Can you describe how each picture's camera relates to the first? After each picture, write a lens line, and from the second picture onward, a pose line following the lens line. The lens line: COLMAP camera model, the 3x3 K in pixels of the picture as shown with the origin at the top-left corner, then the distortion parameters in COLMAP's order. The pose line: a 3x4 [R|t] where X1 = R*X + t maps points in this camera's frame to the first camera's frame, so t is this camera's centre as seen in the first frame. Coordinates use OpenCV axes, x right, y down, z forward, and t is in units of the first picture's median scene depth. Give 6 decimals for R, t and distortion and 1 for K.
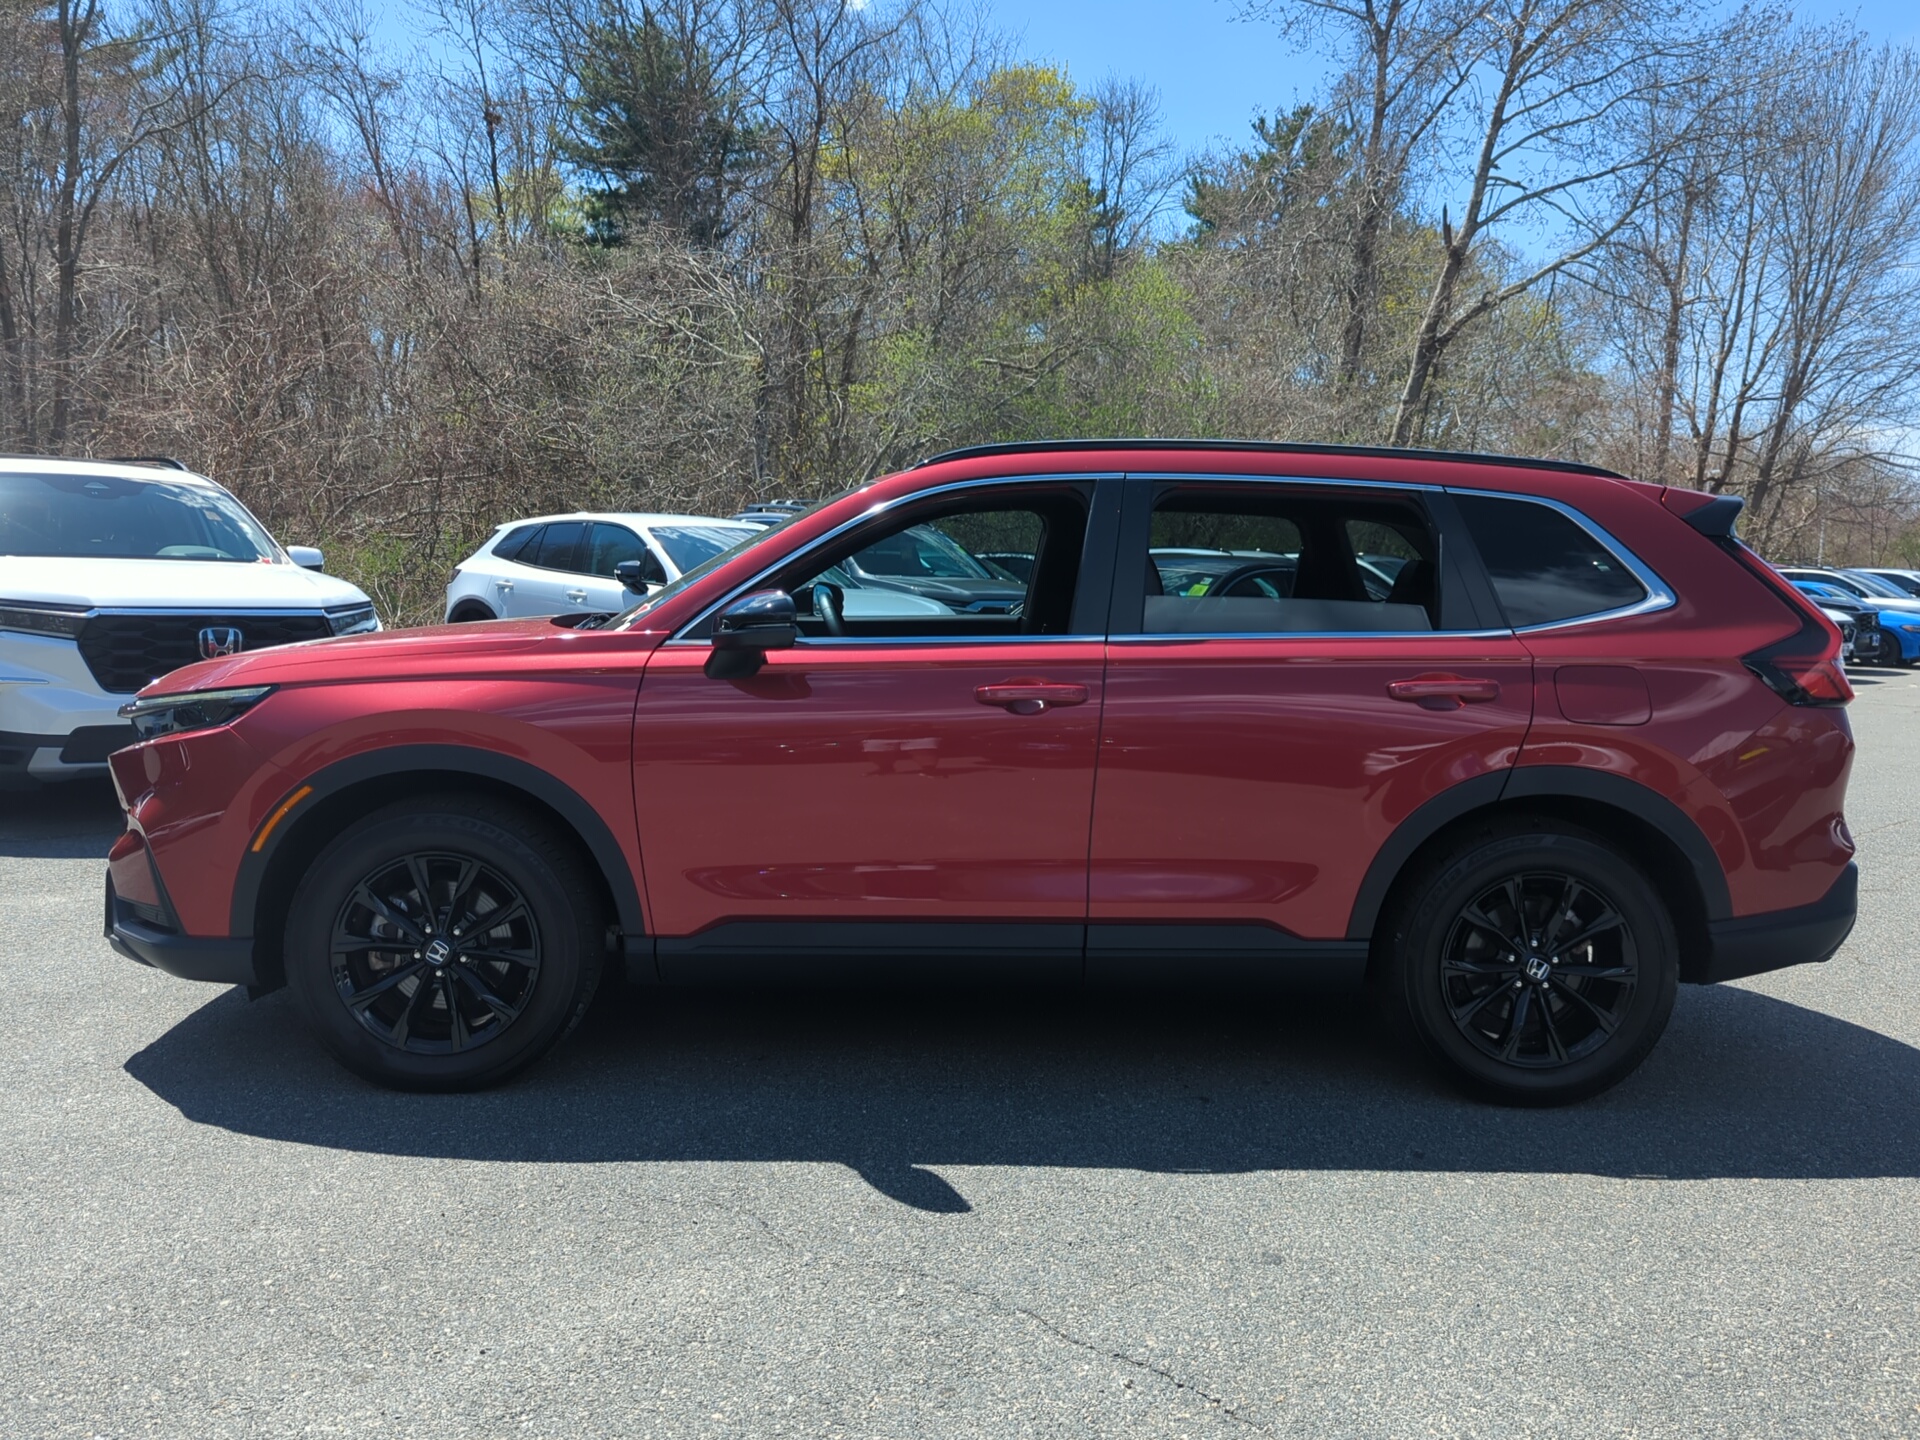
lens RADIAL K [[1551.8, 0, 962.7], [0, 1551.8, 715.8], [0, 0, 1]] dist [0.033044, -0.017470]
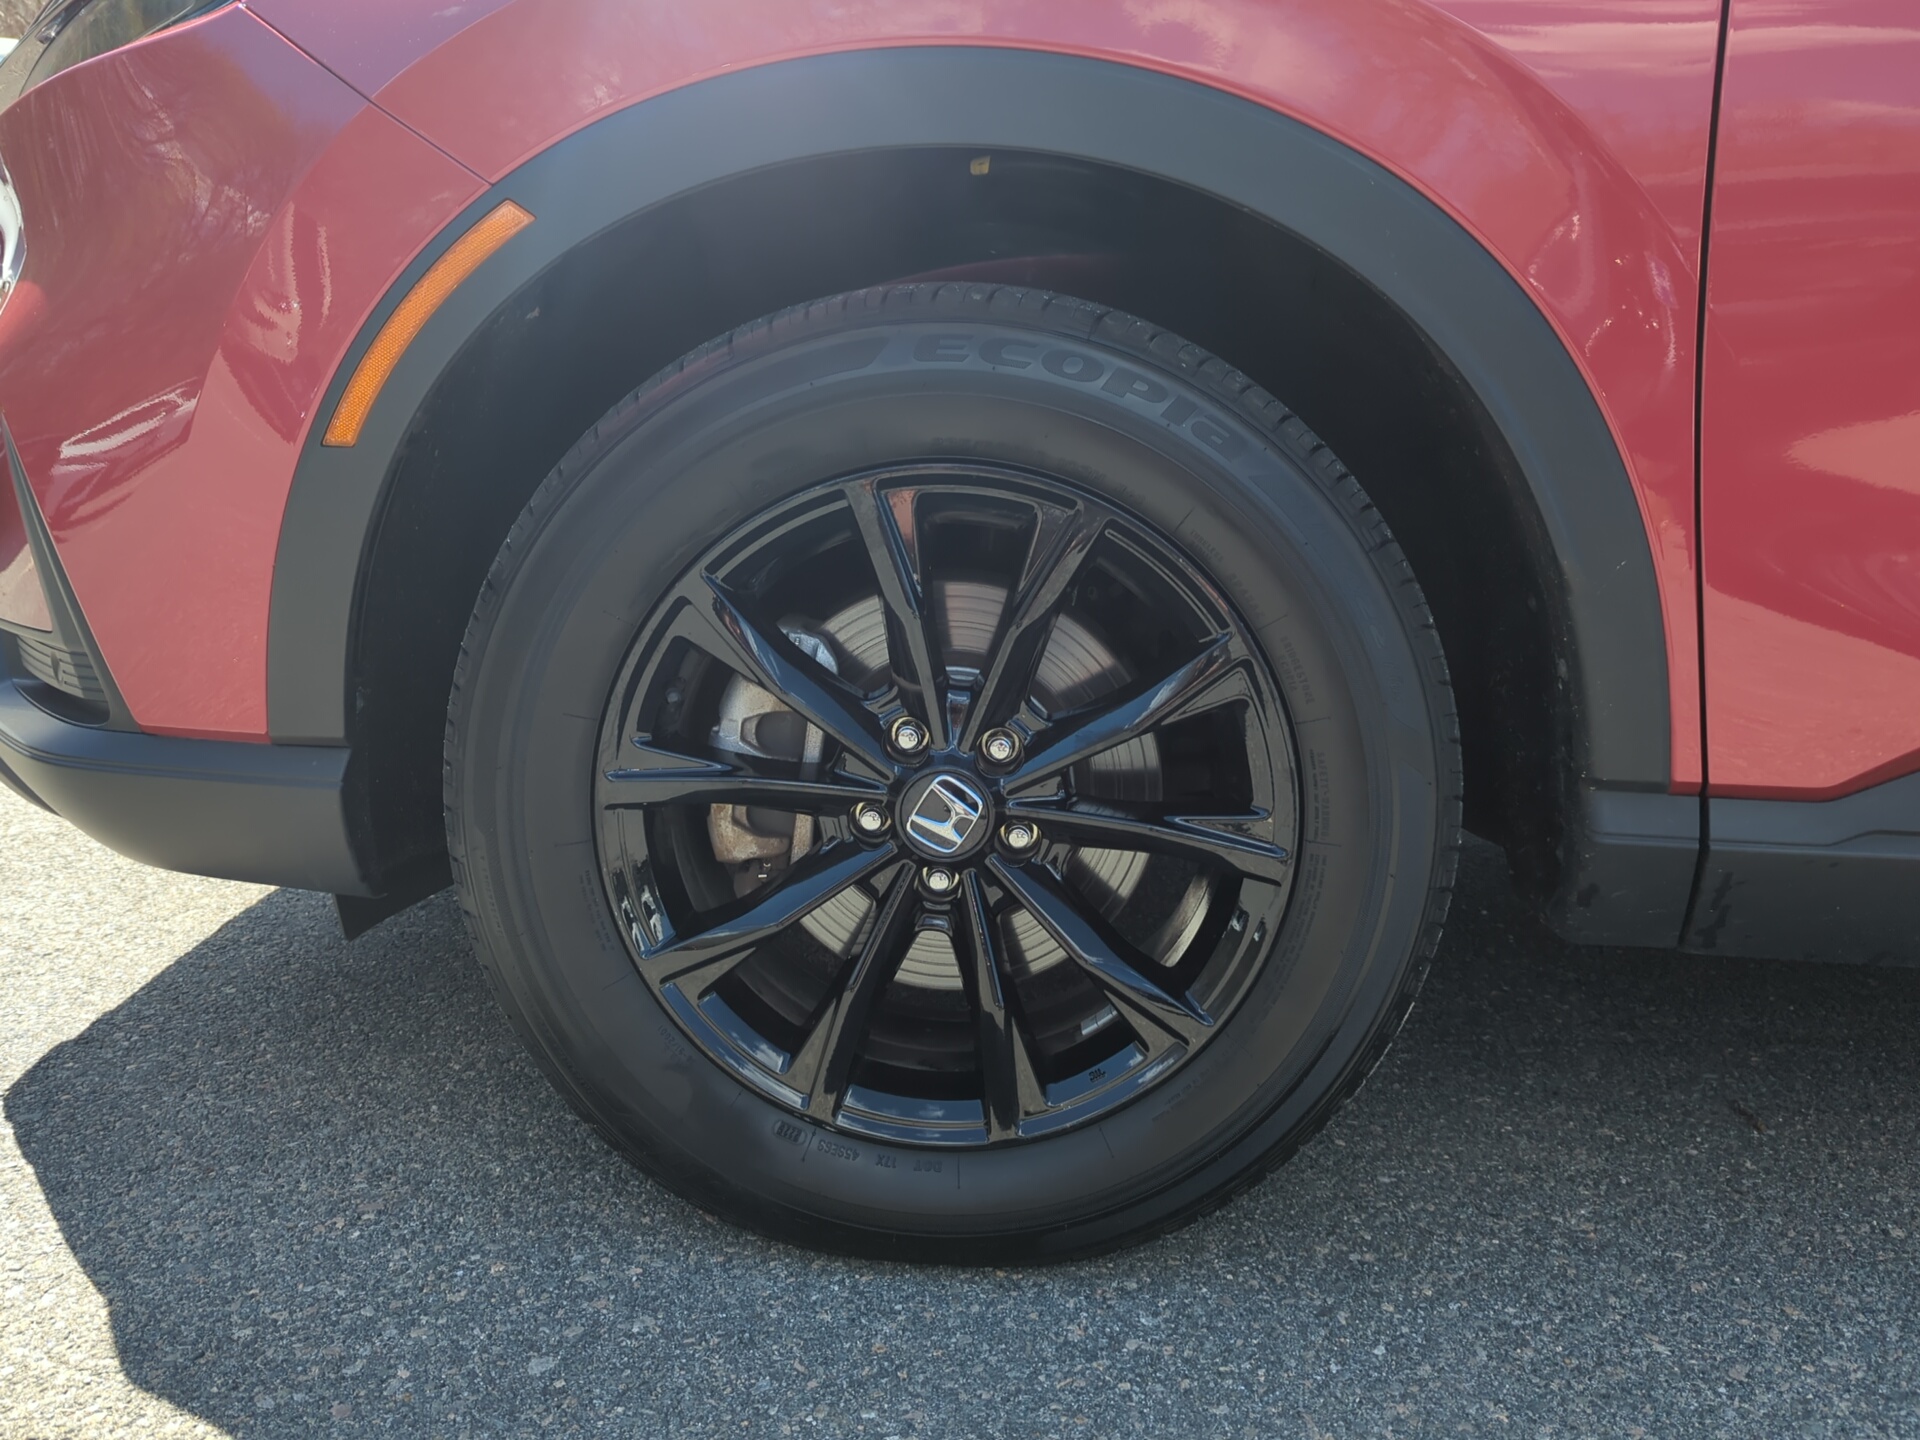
lens RADIAL K [[1551.8, 0, 952.1], [0, 1551.8, 721.6], [0, 0, 1]] dist [0.033044, -0.017470]
pose [[0.995457, 0.030798, -0.090089, -0.307958], [-0.019224, 0.991765, 0.126621, 0.096402], [0.093247, -0.124314, 0.987852, 0.708480]]
